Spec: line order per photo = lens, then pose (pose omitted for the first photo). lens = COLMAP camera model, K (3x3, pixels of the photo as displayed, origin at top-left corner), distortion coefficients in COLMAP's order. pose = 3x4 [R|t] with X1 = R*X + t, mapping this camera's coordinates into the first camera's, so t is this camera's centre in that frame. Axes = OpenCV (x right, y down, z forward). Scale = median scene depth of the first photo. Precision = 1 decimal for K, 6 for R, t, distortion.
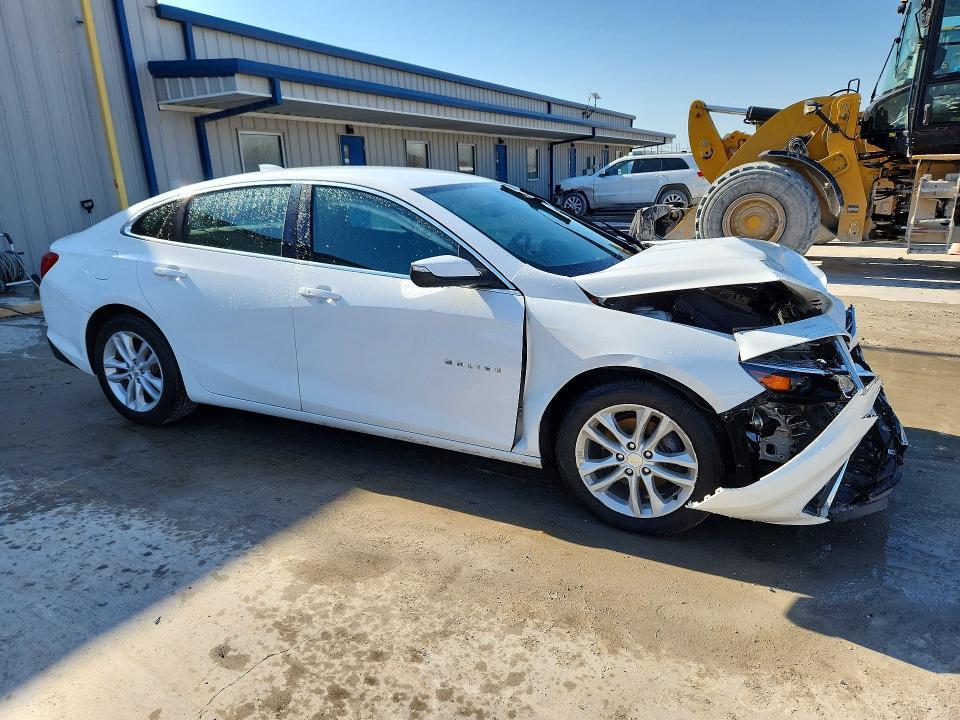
lens RADIAL K [[674.8, 0, 476.3], [0, 674.8, 363.9], [0, 0, 1]] dist [0.036557, -0.003699]
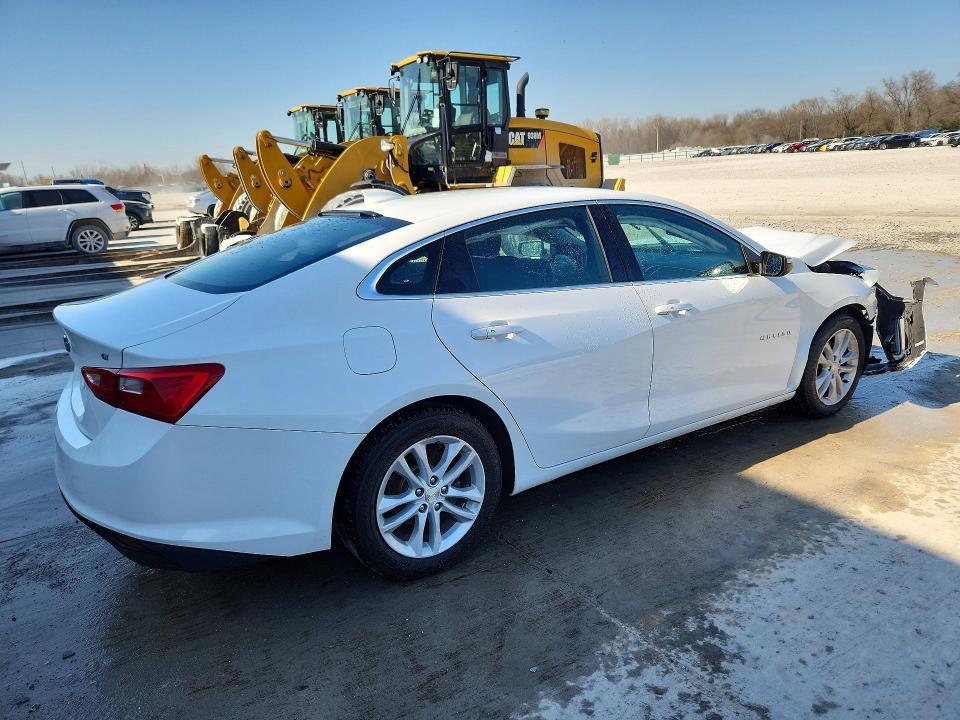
lens RADIAL K [[674.8, 0, 476.3], [0, 674.8, 363.9], [0, 0, 1]] dist [0.036557, -0.003699]
pose [[0.472434, -0.229661, 0.850918, -1.036661], [0.270058, 0.956736, 0.108284, -0.176952], [-0.838972, 0.178640, 0.514017, 0.615023]]
